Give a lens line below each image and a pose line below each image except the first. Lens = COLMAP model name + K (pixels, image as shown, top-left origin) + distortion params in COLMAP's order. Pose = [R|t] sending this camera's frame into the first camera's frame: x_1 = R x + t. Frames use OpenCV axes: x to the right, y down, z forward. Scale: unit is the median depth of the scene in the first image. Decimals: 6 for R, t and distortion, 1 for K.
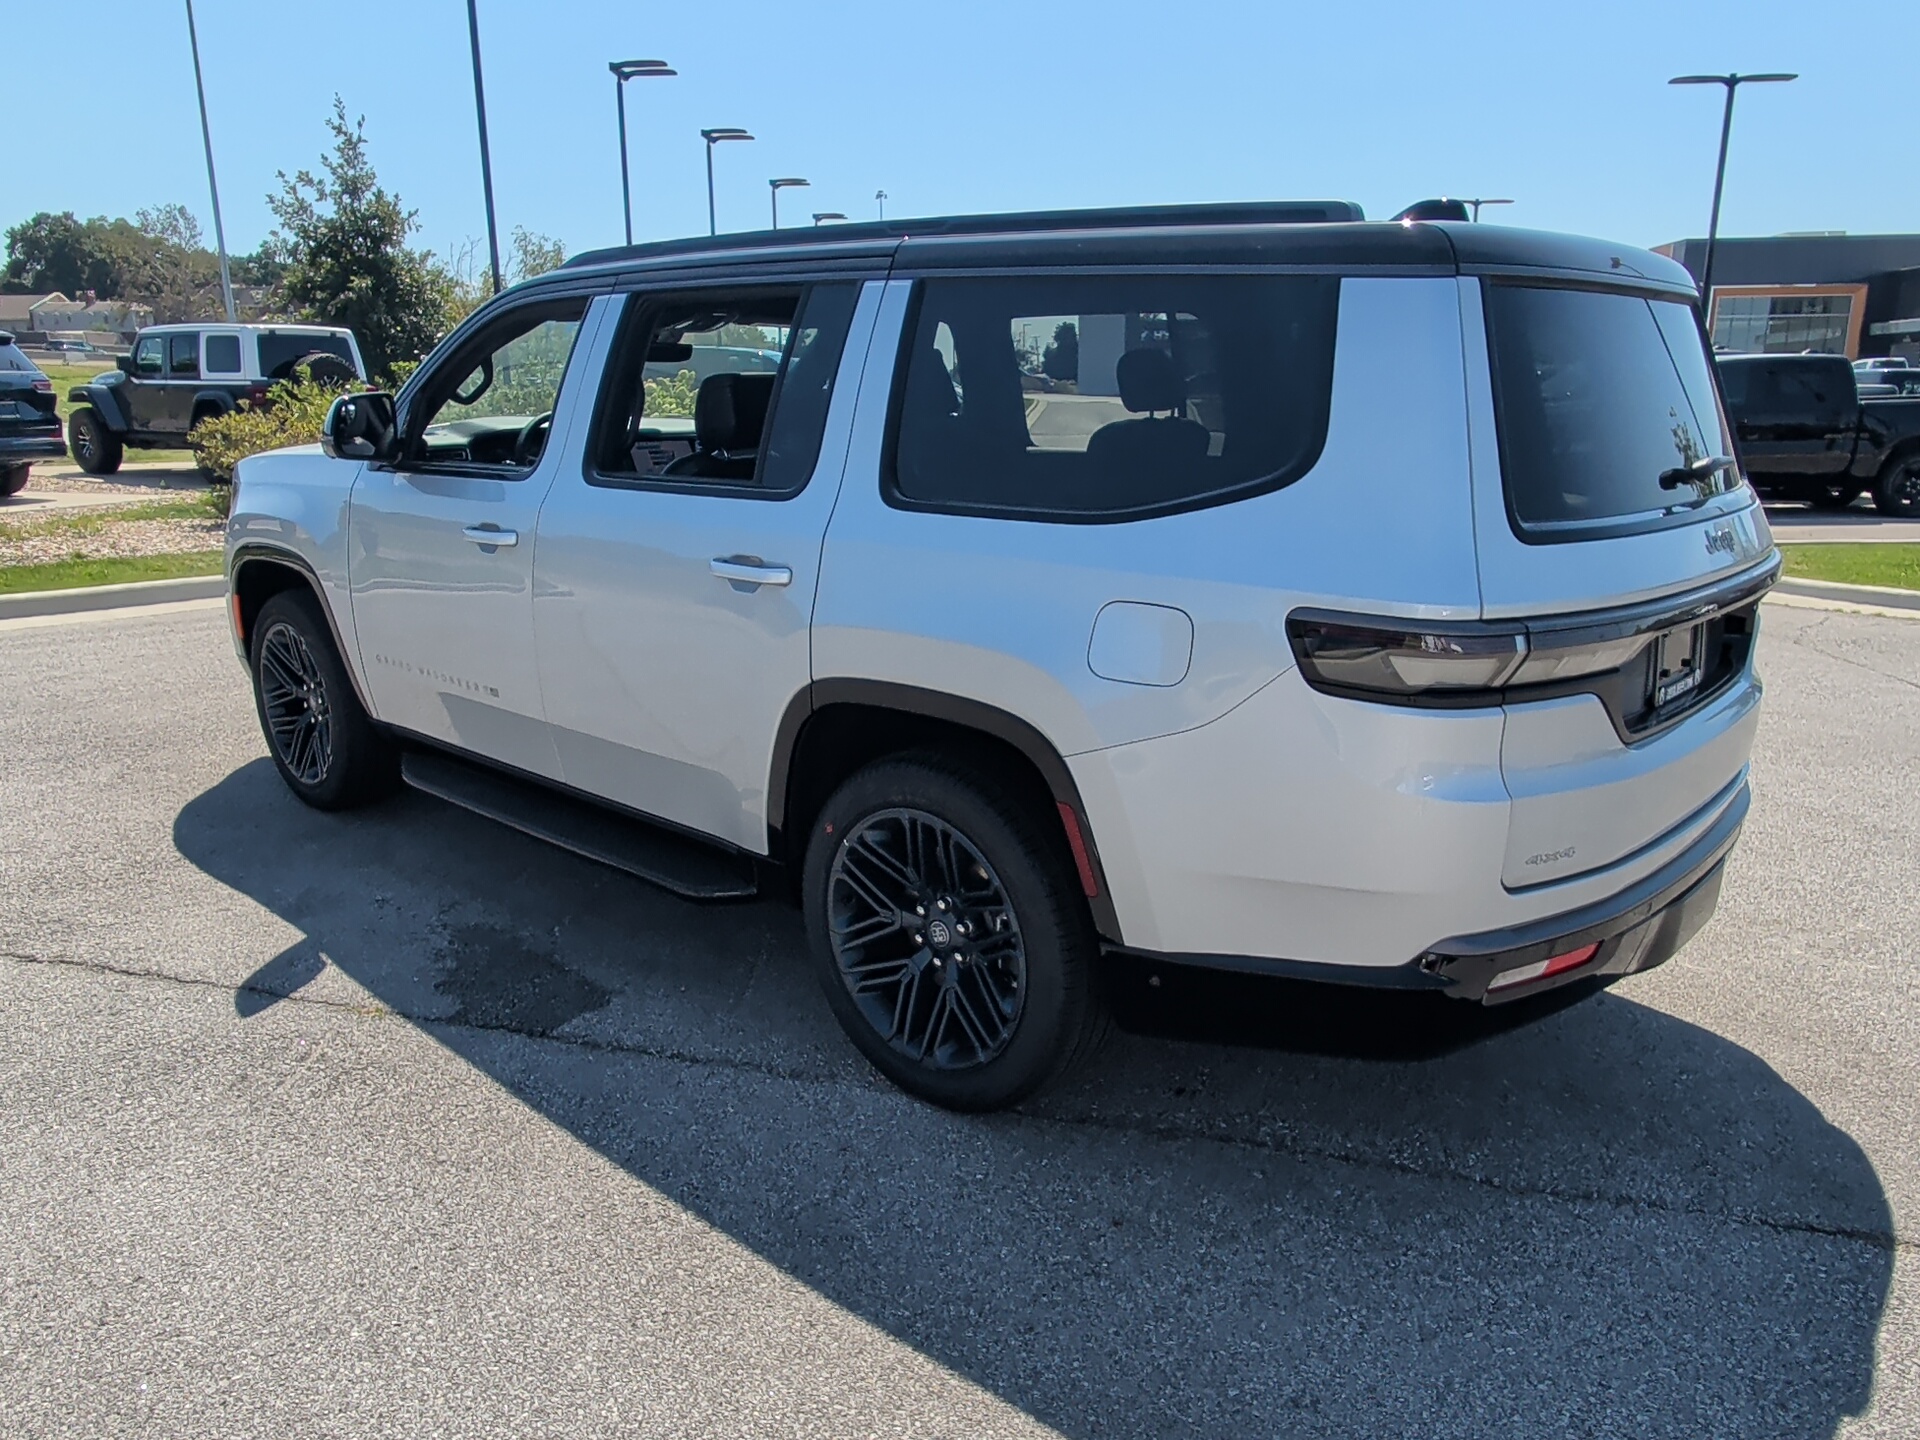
lens RADIAL K [[1375.8, 0, 975.4], [0, 1375.8, 721.8], [0, 0, 1]] dist [0.001226, 0.004456]
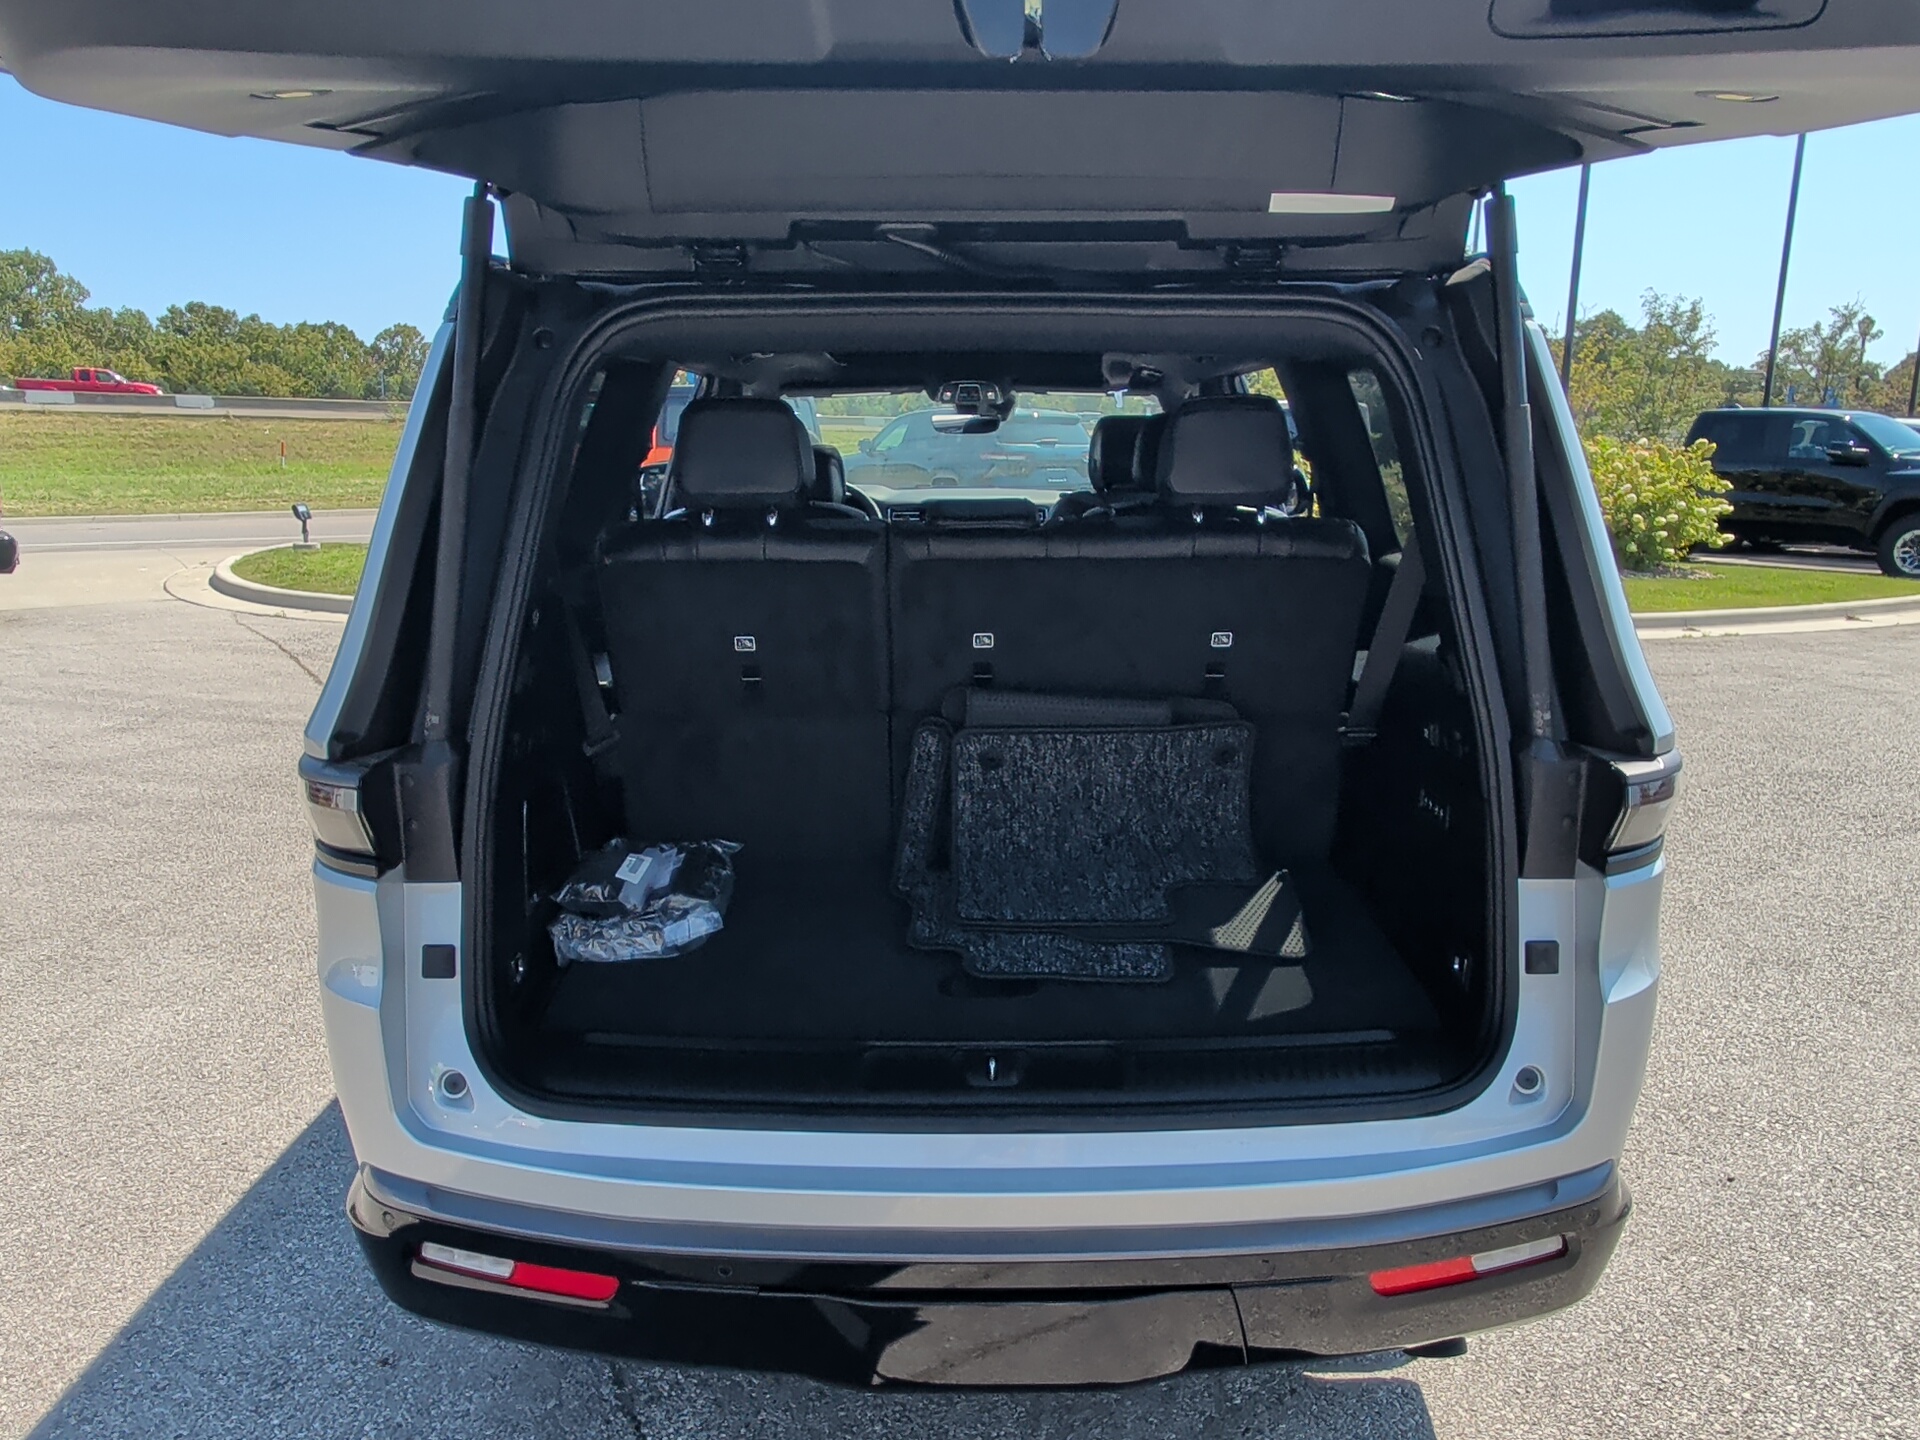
lens RADIAL K [[1375.8, 0, 963.3], [0, 1375.8, 712.3], [0, 0, 1]] dist [0.001226, 0.004456]
pose [[0.672769, 0.141097, -0.726274, 1.007252], [-0.180326, 0.983314, 0.023993, -0.158082], [0.717541, 0.114825, 0.686986, 0.625712]]
